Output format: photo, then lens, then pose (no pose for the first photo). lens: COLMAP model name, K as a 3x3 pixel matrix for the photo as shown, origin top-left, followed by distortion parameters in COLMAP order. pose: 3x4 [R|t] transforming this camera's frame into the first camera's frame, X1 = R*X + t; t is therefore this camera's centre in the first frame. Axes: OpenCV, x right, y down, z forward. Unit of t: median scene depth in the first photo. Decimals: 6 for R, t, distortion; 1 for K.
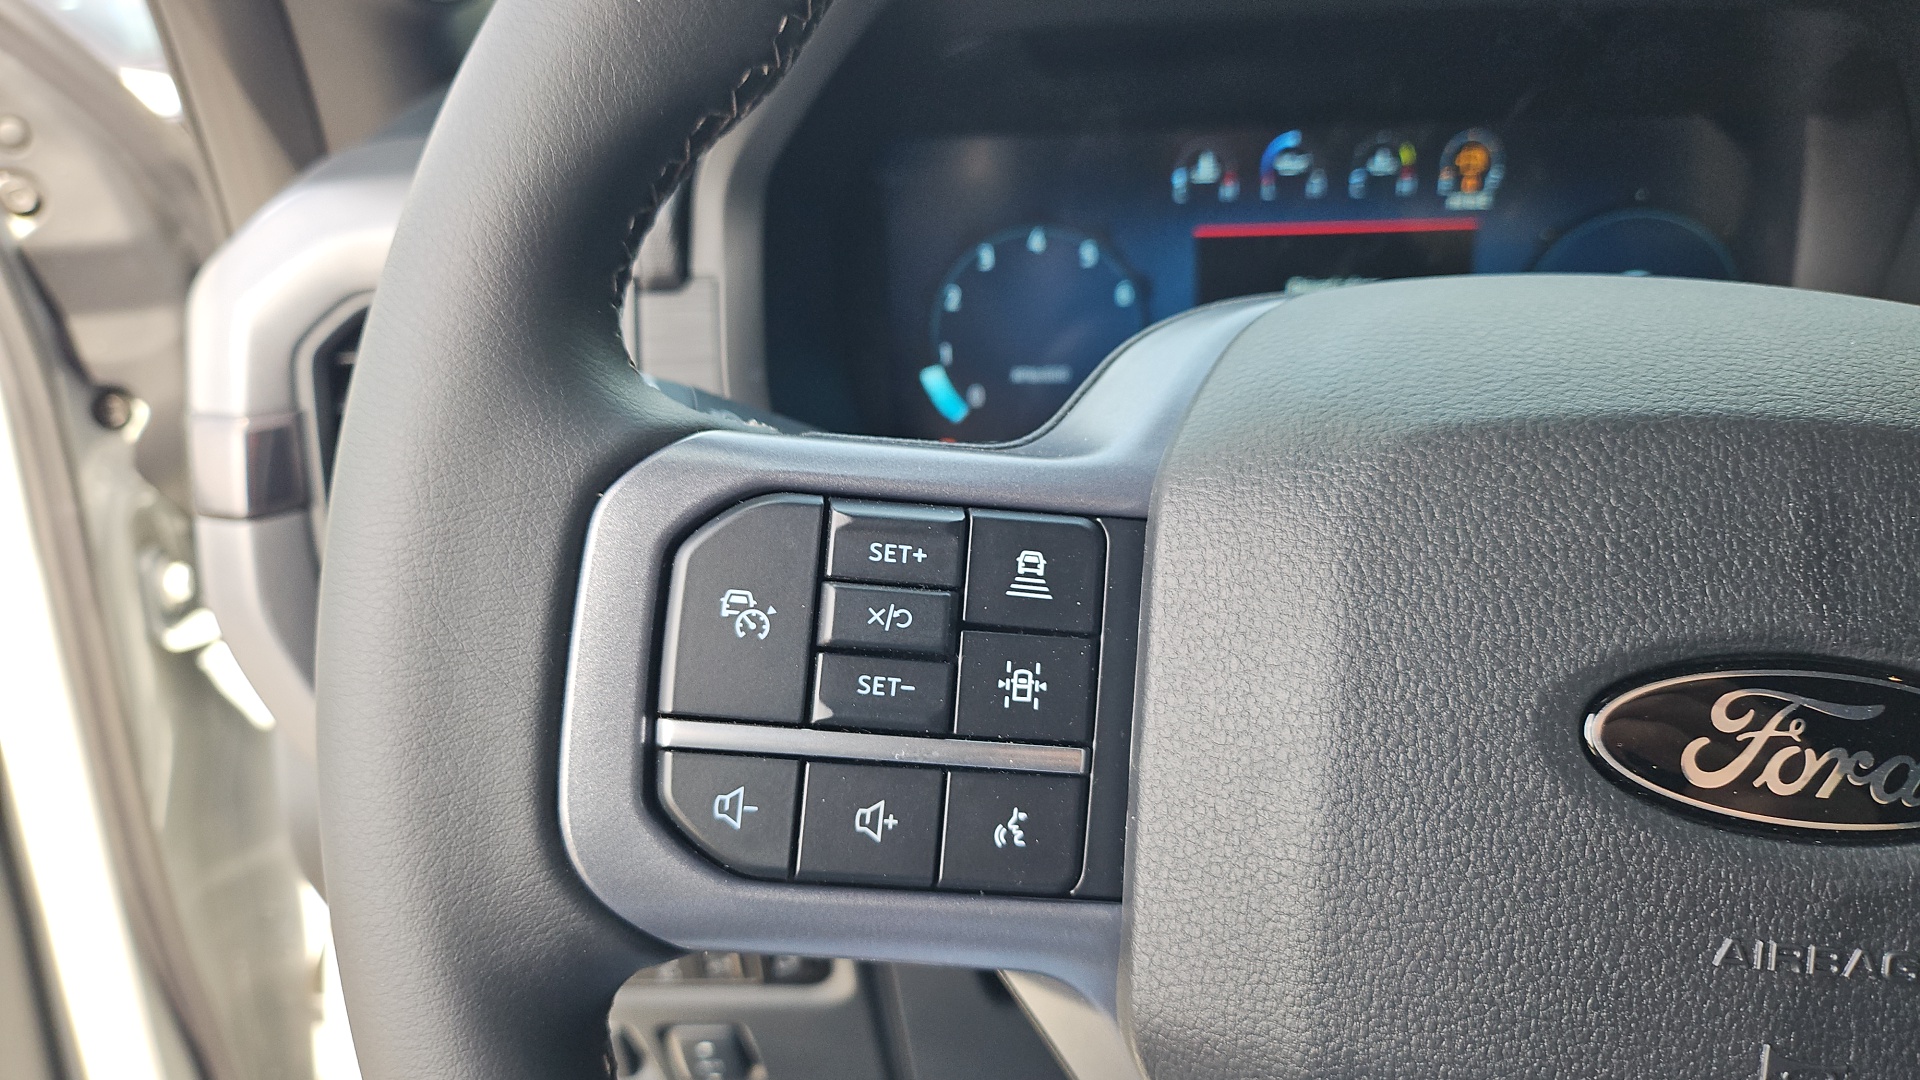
lens RADIAL K [[1361.9, 0, 960.0], [0, 1361.9, 540.0], [0, 0, 1]] dist [0.008082, -0.001519]
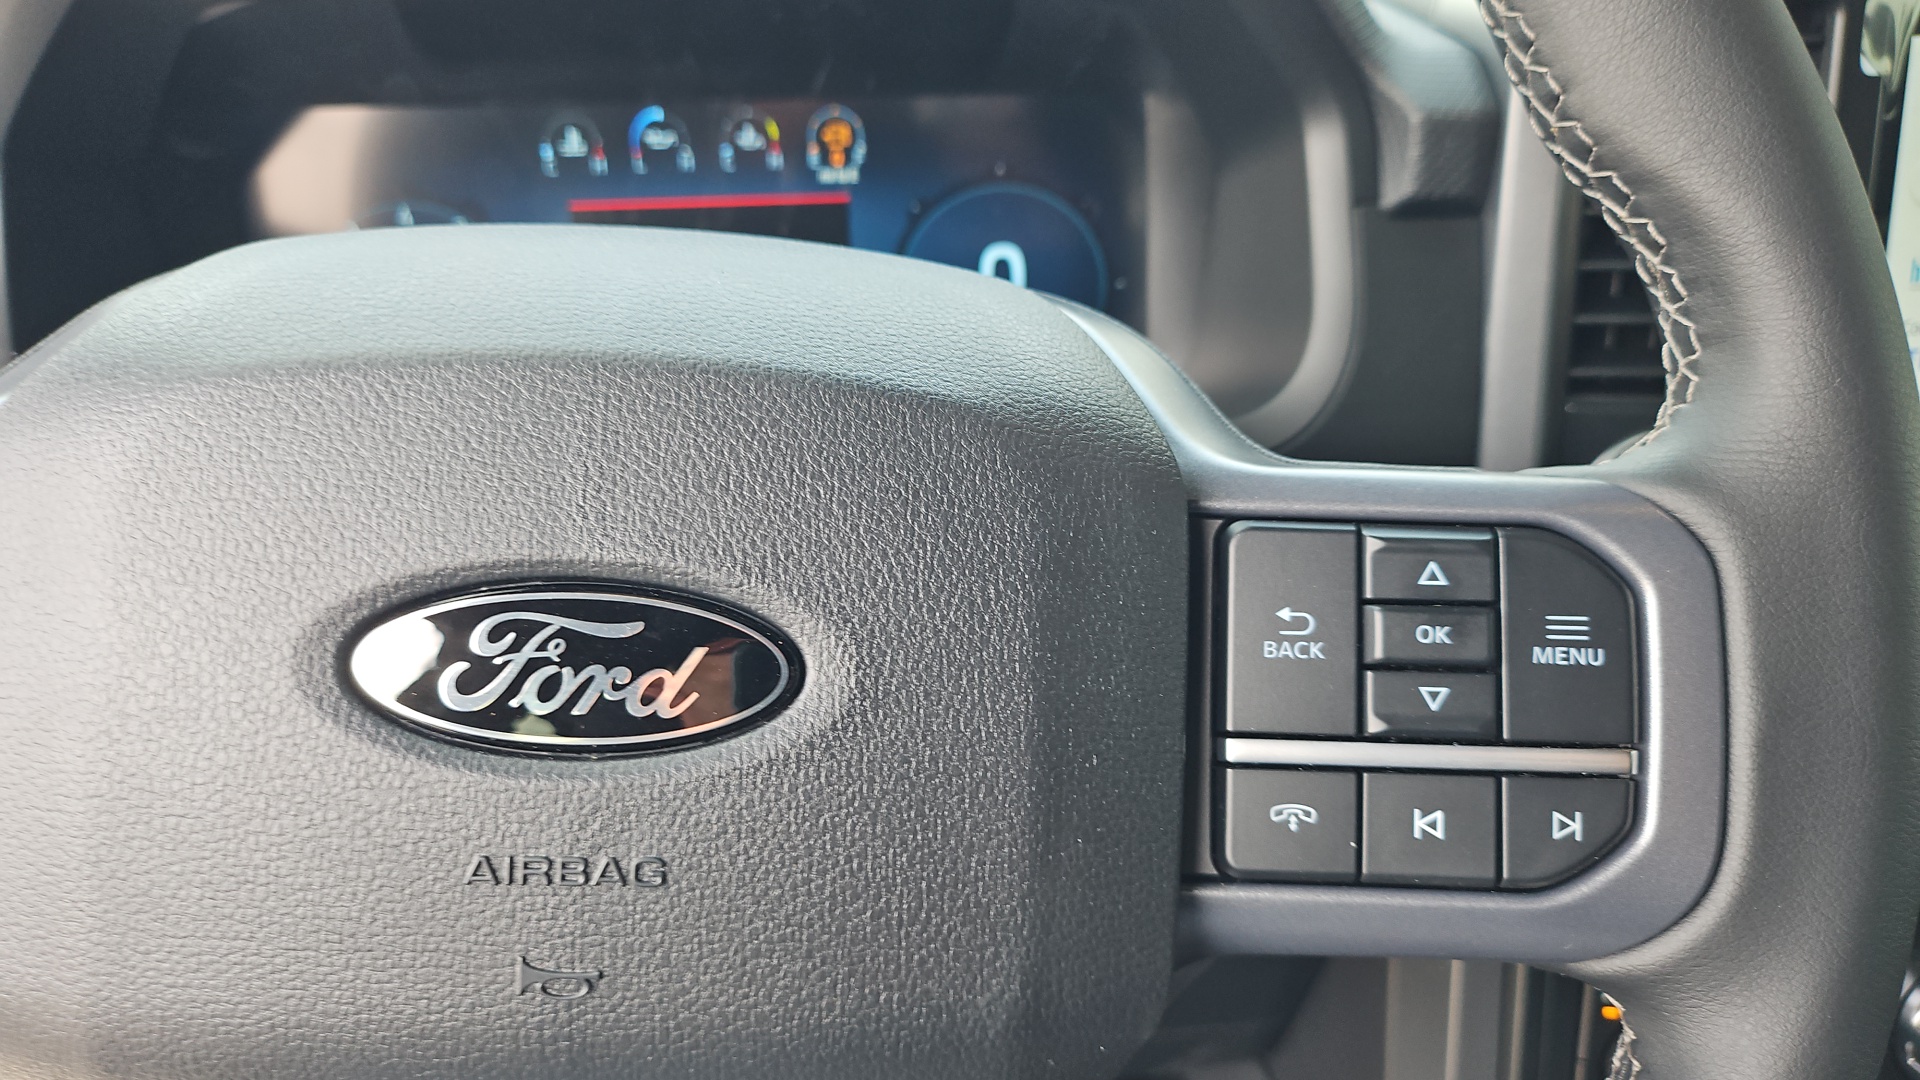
lens RADIAL K [[1376.6, 0, 972.1], [0, 1376.6, 501.1], [0, 0, 1]] dist [0.004966, -0.001135]
pose [[0.987699, -0.036981, 0.151932, 0.744720], [0.041009, 0.998883, -0.023464, 0.061665], [-0.150894, 0.029406, 0.988112, -0.079544]]
